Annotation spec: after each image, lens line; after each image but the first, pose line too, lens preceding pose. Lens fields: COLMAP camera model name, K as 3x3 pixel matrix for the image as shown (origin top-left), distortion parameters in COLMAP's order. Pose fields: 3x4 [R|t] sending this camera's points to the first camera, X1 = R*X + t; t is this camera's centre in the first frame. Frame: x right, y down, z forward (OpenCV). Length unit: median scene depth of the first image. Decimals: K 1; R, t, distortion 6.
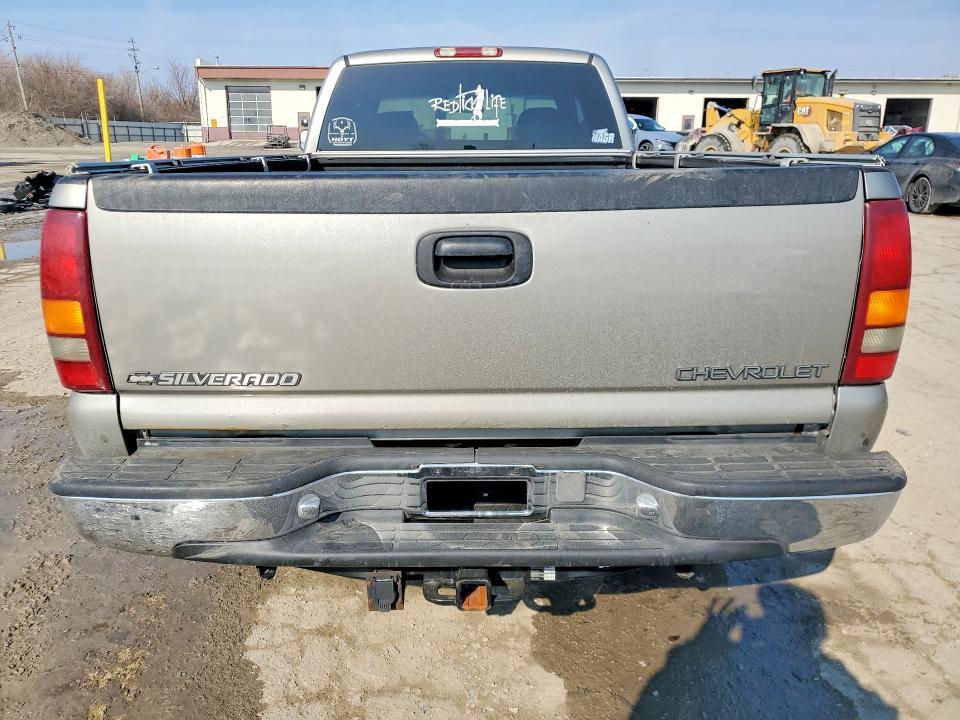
lens RADIAL K [[707.0, 0, 480.0], [0, 707.0, 360.0], [0, 0, 1]] dist [0.003071, -0.004631]
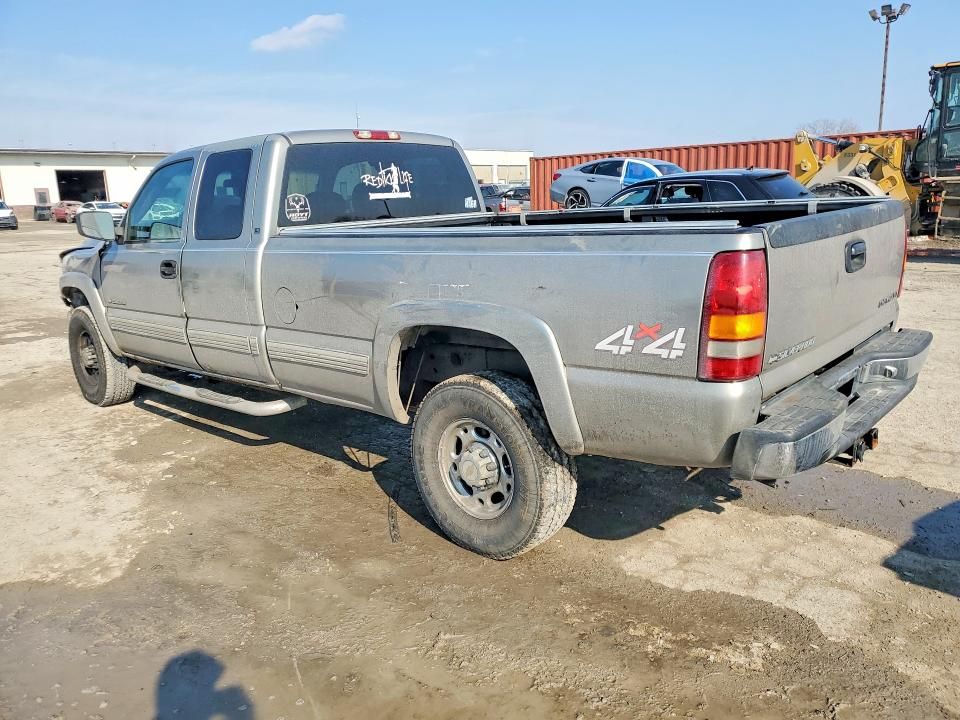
lens RADIAL K [[707.0, 0, 480.0], [0, 707.0, 360.0], [0, 0, 1]] dist [0.003071, -0.004631]
pose [[0.683719, -0.192195, 0.703981, -0.774824], [0.256127, 0.966525, 0.015118, -0.059752], [-0.683321, 0.169972, 0.710058, 0.138682]]
